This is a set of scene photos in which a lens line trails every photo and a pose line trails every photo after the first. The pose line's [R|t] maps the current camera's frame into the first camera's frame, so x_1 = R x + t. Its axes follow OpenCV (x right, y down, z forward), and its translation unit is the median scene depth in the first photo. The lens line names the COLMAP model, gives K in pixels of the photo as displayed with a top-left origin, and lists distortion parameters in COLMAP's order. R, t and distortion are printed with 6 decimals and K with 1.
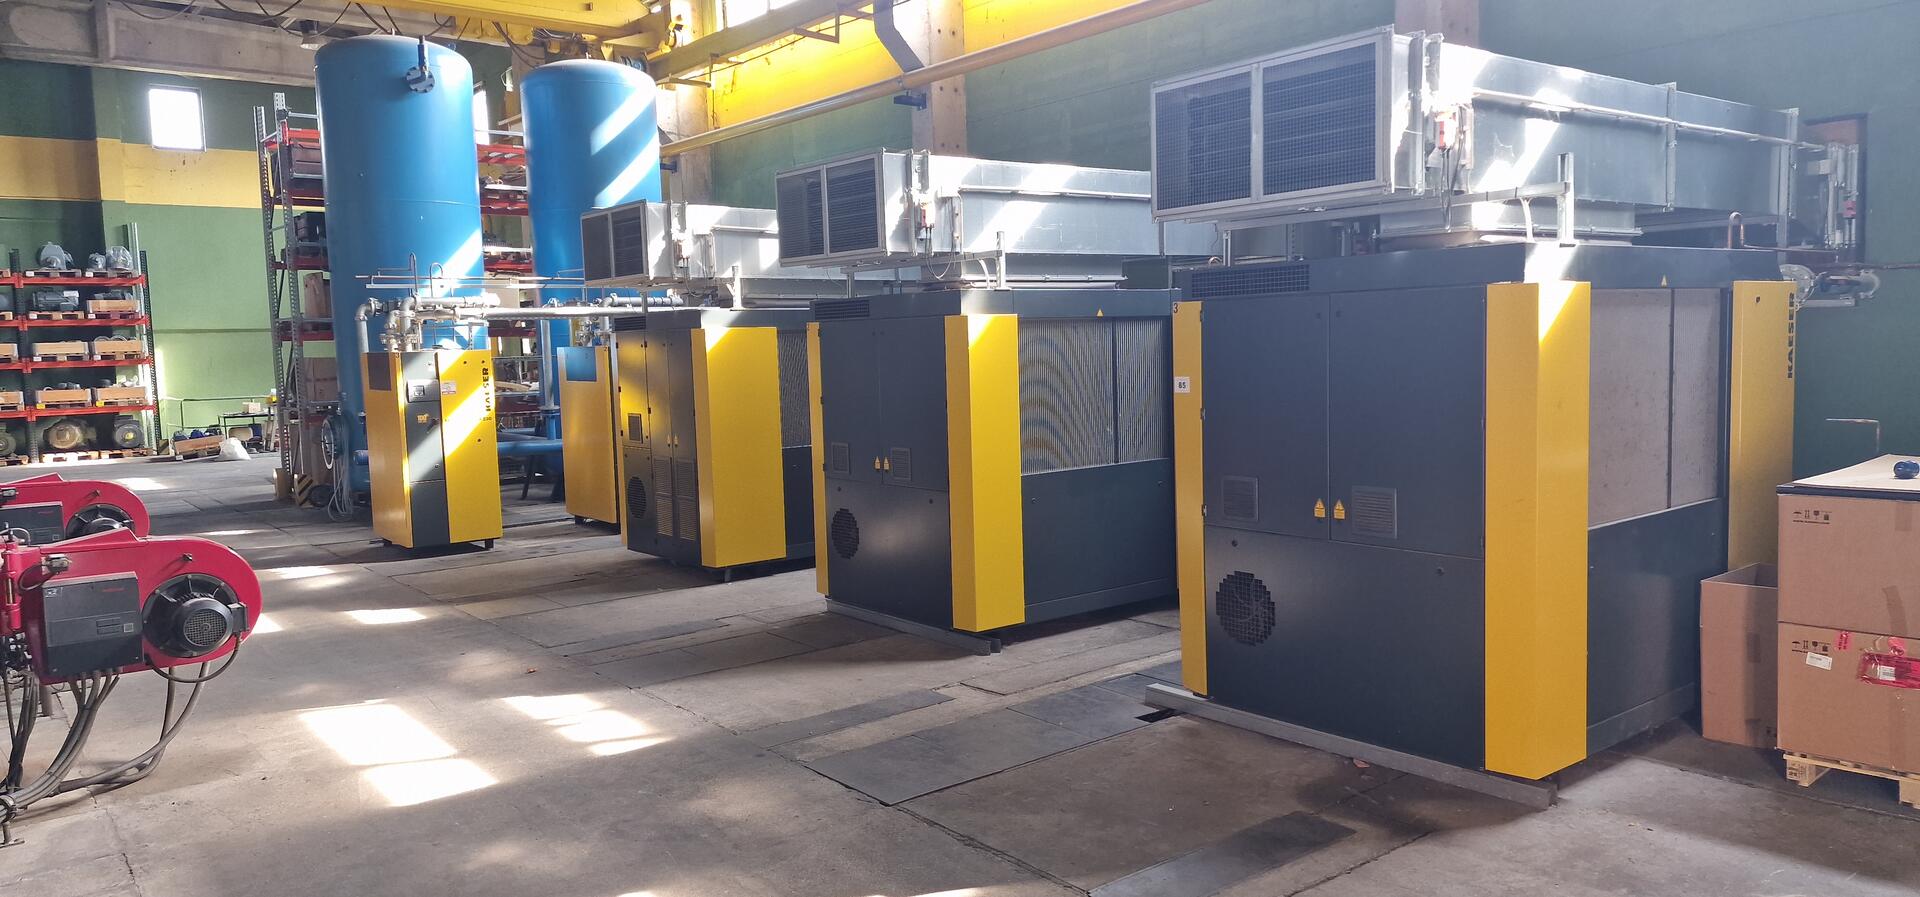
lens RADIAL K [[1310.9, 0, 964.2], [0, 1310.9, 454.5], [0, 0, 1]] dist [0.056056, 0.002417]
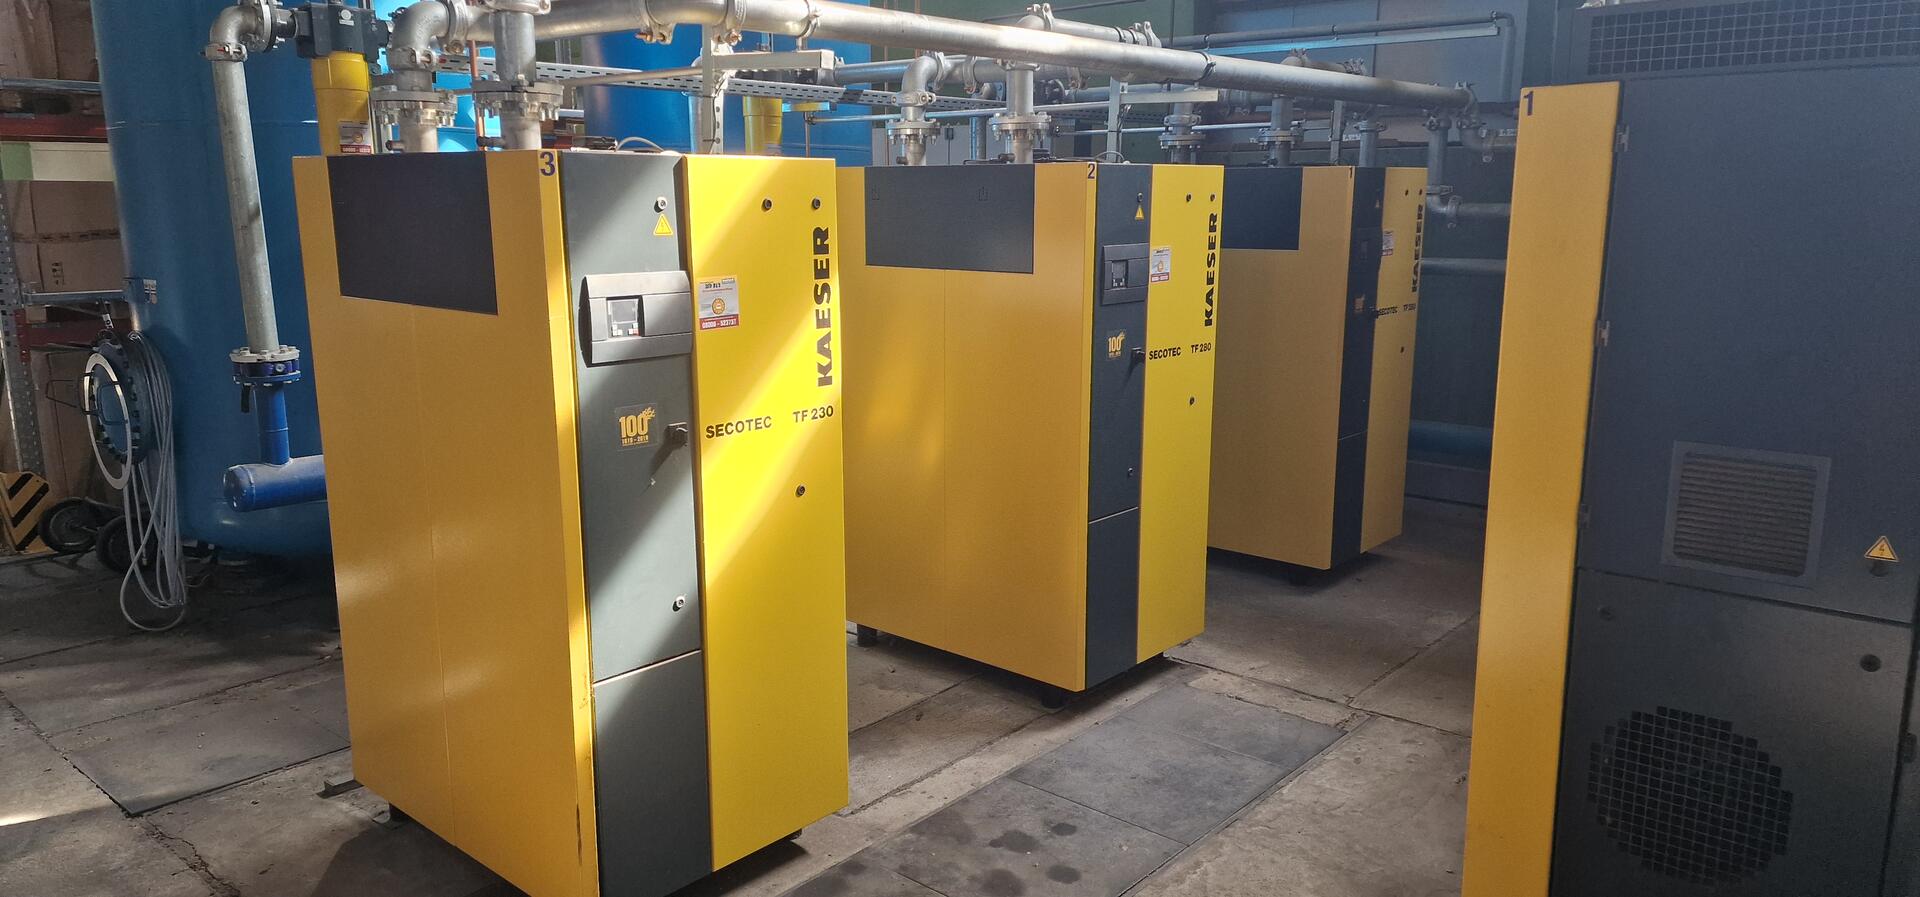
lens RADIAL K [[1310.9, 0, 951.4], [0, 1310.9, 446.1], [0, 0, 1]] dist [0.056056, 0.002417]
pose [[0.986478, -0.015287, 0.163178, -0.384246], [-0.002508, 0.994116, 0.108292, -0.051853], [-0.163874, -0.107237, 0.980635, 0.744174]]
